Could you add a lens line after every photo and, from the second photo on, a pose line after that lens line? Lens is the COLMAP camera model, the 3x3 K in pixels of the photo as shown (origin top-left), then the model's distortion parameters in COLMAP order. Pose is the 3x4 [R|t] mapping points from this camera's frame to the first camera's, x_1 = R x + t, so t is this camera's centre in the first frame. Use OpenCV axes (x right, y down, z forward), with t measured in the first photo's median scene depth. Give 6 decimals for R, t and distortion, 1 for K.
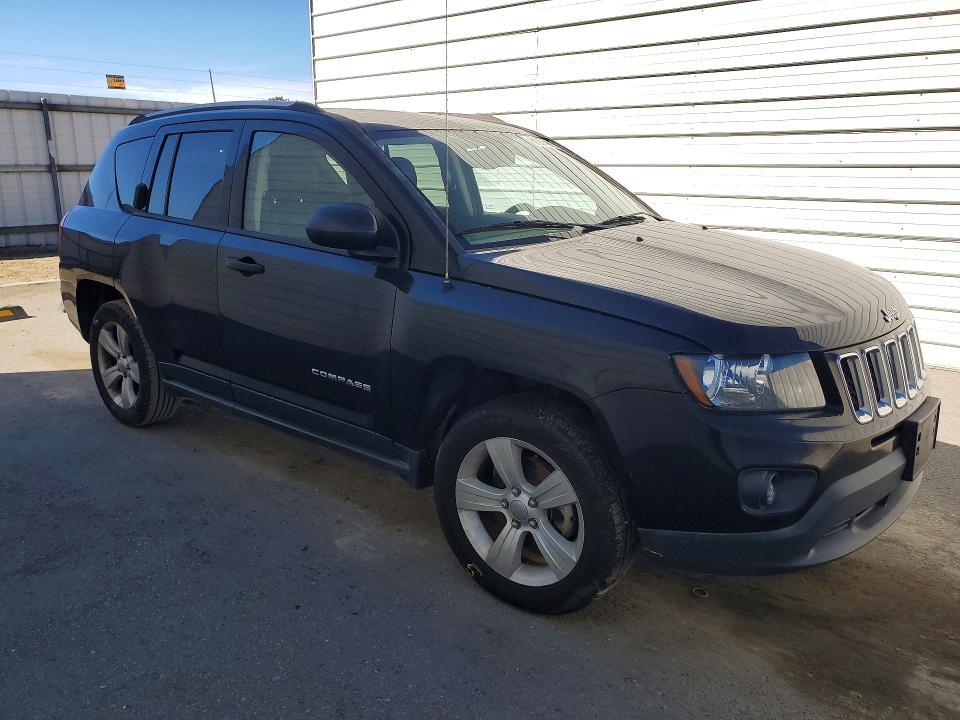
lens RADIAL K [[730.3, 0, 485.3], [0, 730.3, 360.4], [0, 0, 1]] dist [-0.031473, -0.001159]
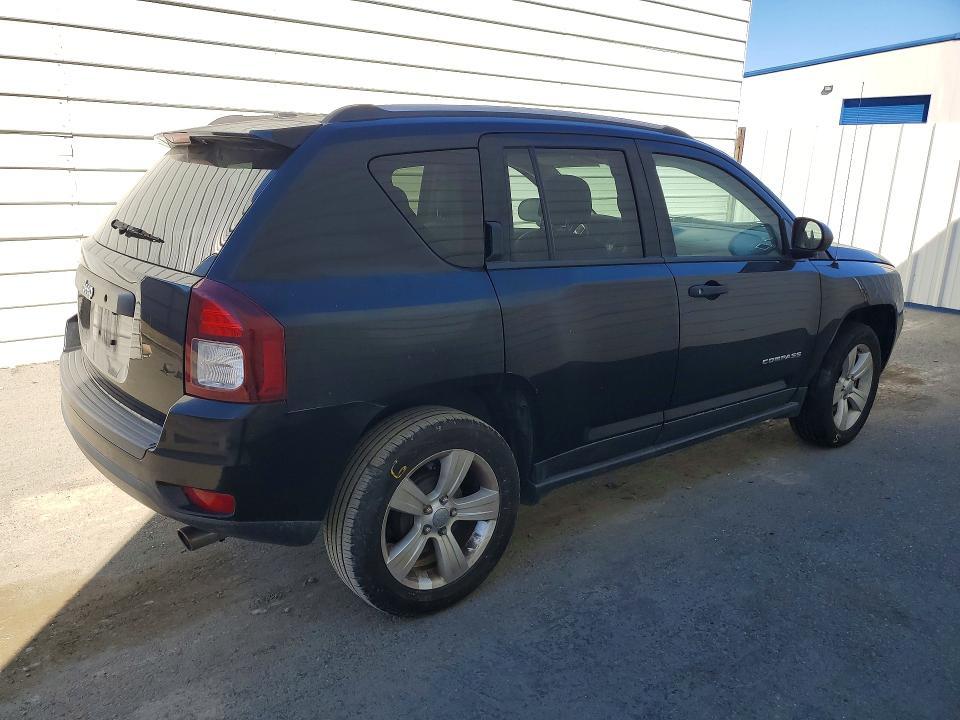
lens RADIAL K [[787.7, 0, 464.5], [0, 787.7, 359.5], [0, 0, 1]] dist [0.005394, 0.004009]
pose [[0.226506, -0.260793, 0.938447, -1.383529], [0.215080, 0.953096, 0.212952, -0.327195], [-0.949966, 0.153606, 0.271973, 1.000601]]
